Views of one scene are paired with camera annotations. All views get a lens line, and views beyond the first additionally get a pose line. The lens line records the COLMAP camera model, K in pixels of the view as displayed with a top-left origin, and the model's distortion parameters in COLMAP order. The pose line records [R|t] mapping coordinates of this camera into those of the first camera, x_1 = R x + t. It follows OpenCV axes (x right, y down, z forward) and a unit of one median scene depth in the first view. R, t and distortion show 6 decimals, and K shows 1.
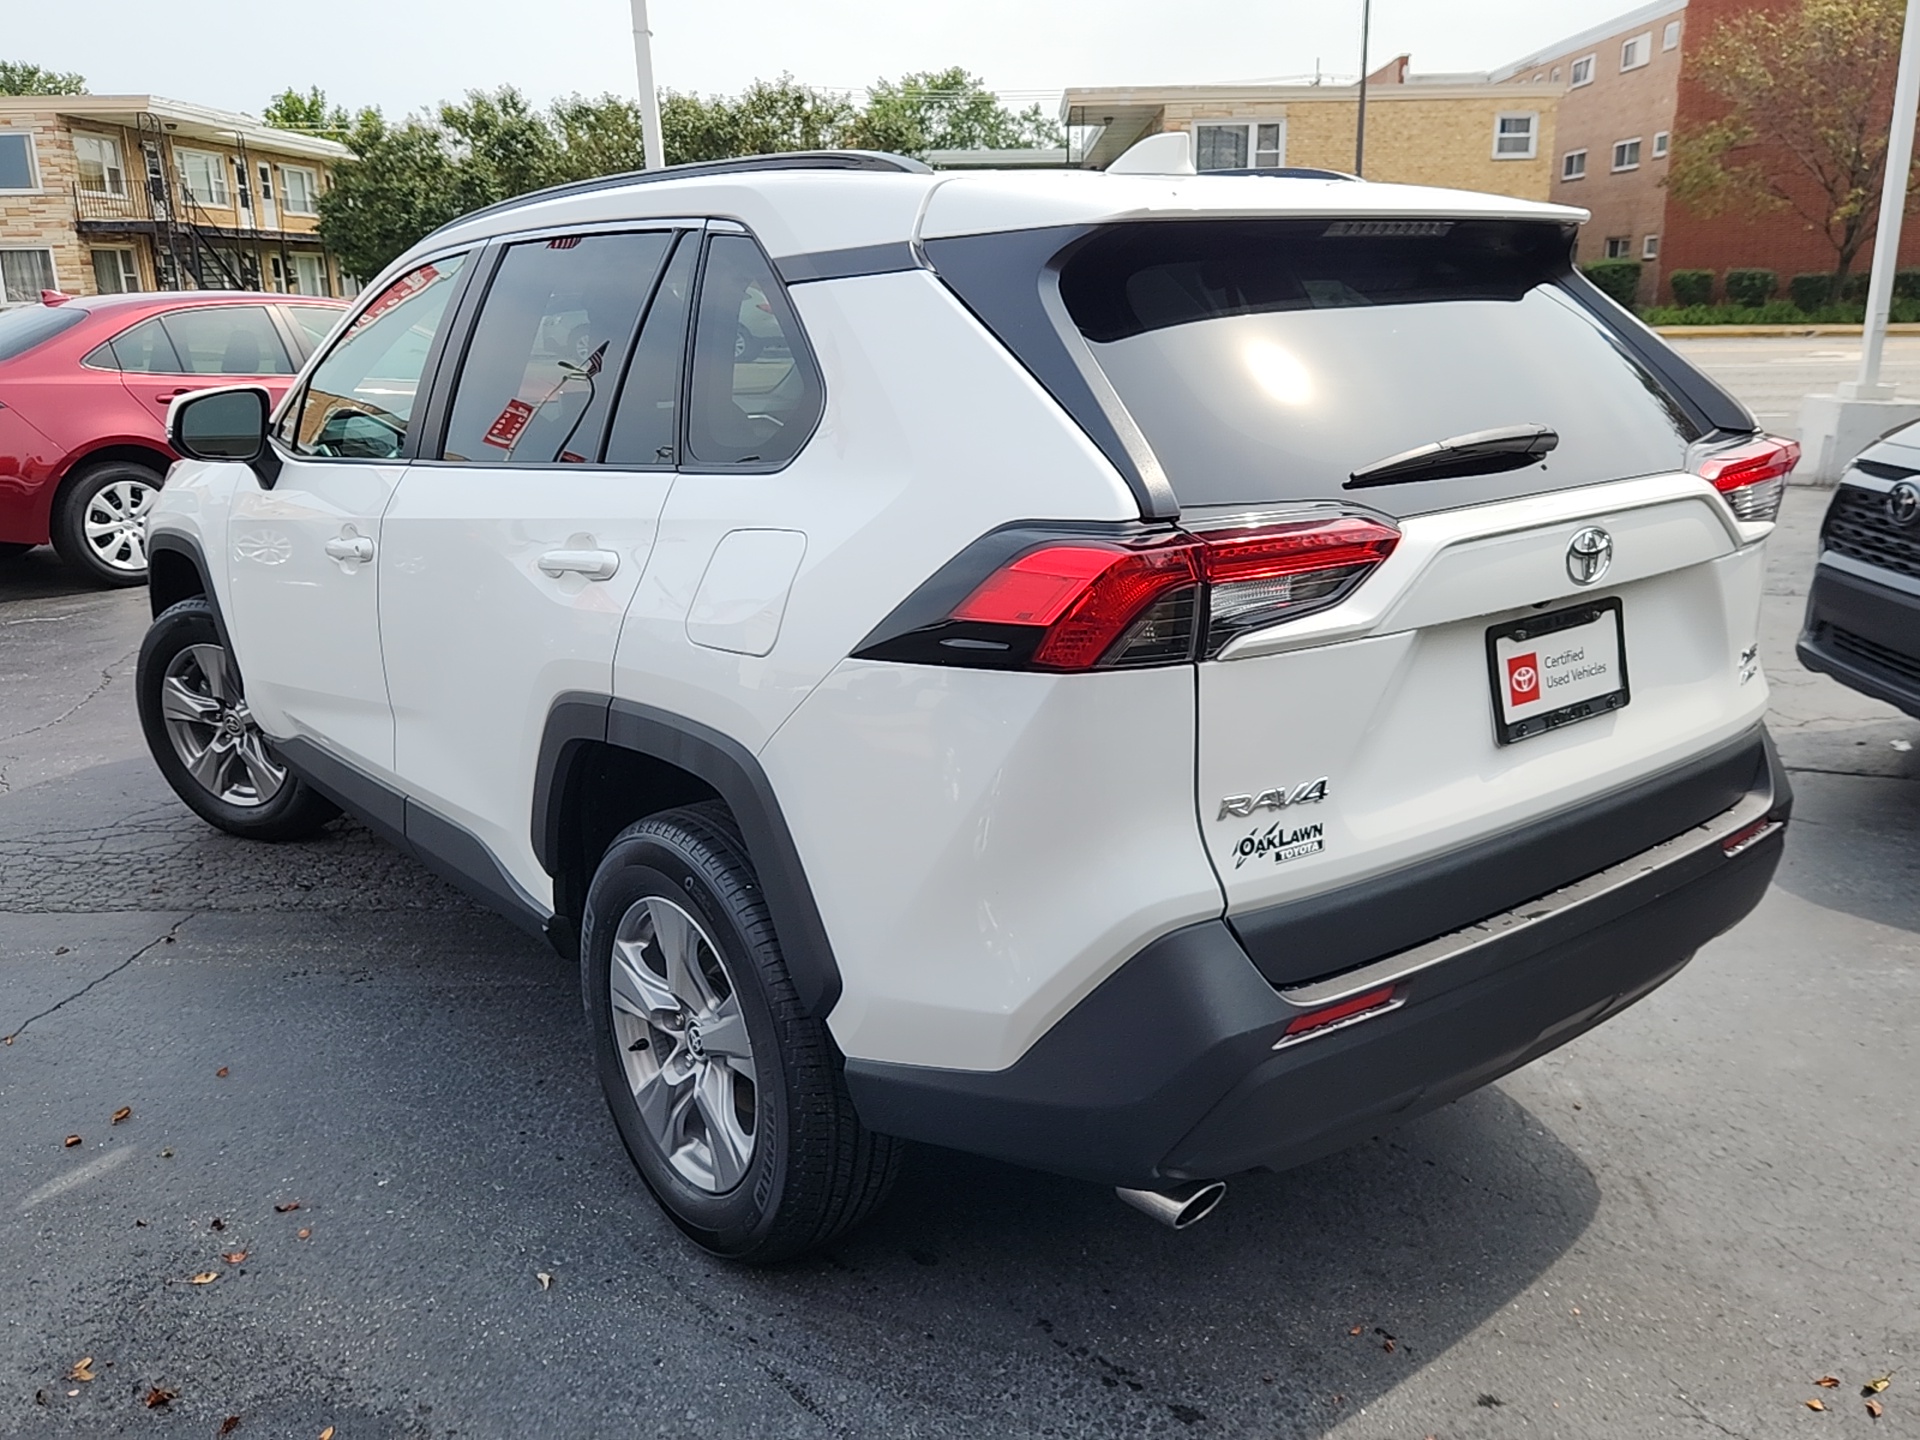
lens RADIAL K [[1580.7, 0, 995.3], [0, 1580.7, 748.6], [0, 0, 1]] dist [0.052830, -0.023118]
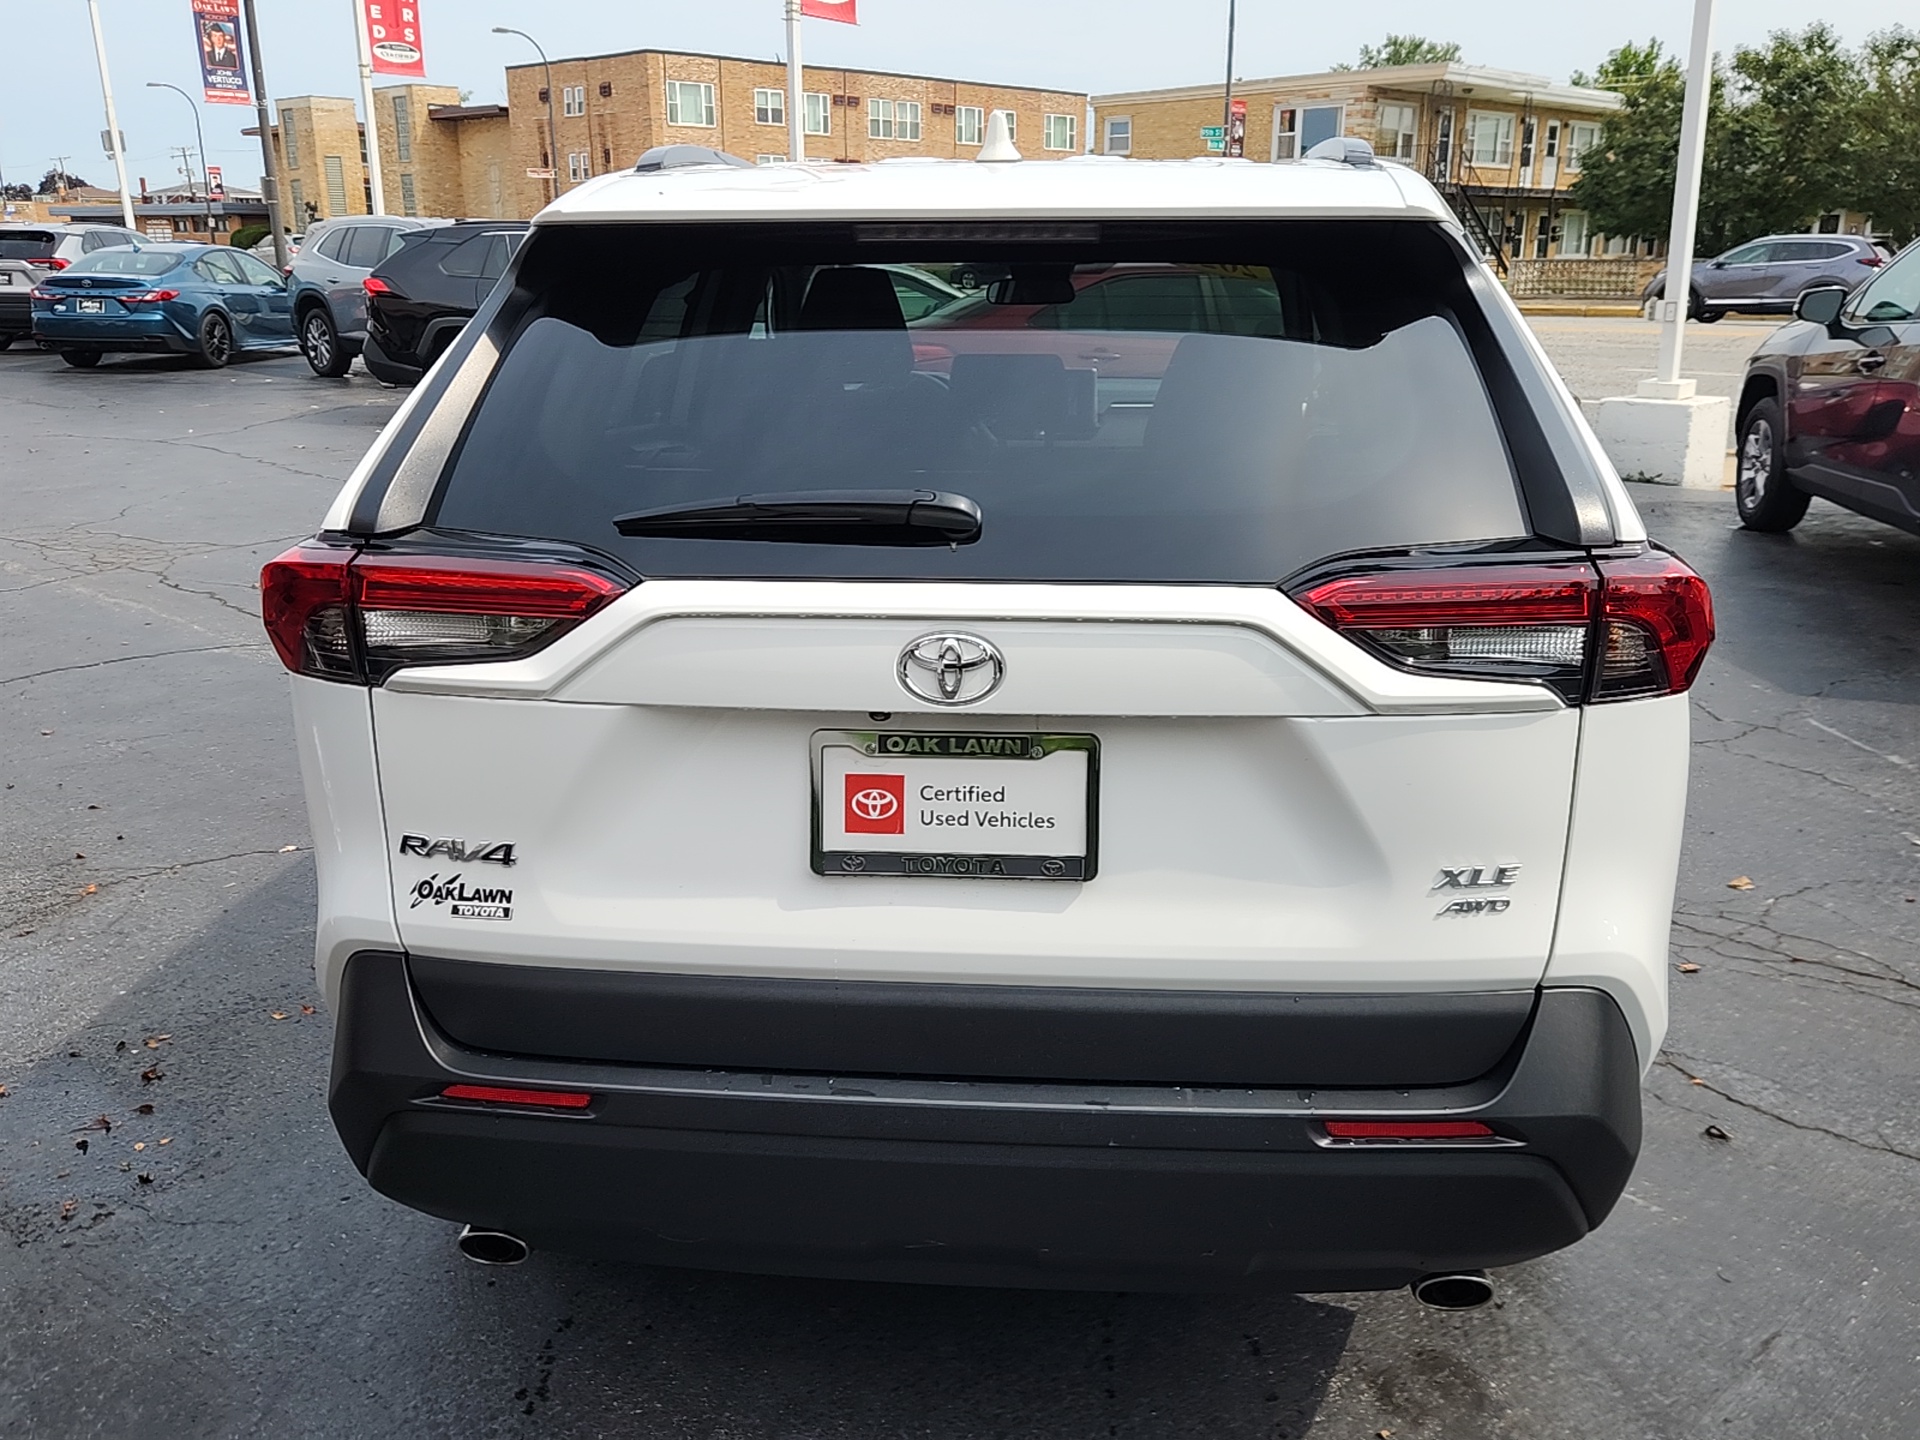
lens RADIAL K [[1580.7, 0, 920.5], [0, 1580.7, 750.9], [0, 0, 1]] dist [0.052830, -0.023118]
pose [[0.739920, 0.221457, -0.635197, 0.949370], [-0.205658, 0.973517, 0.099846, -0.171944], [0.640487, 0.056755, 0.765869, 0.450049]]
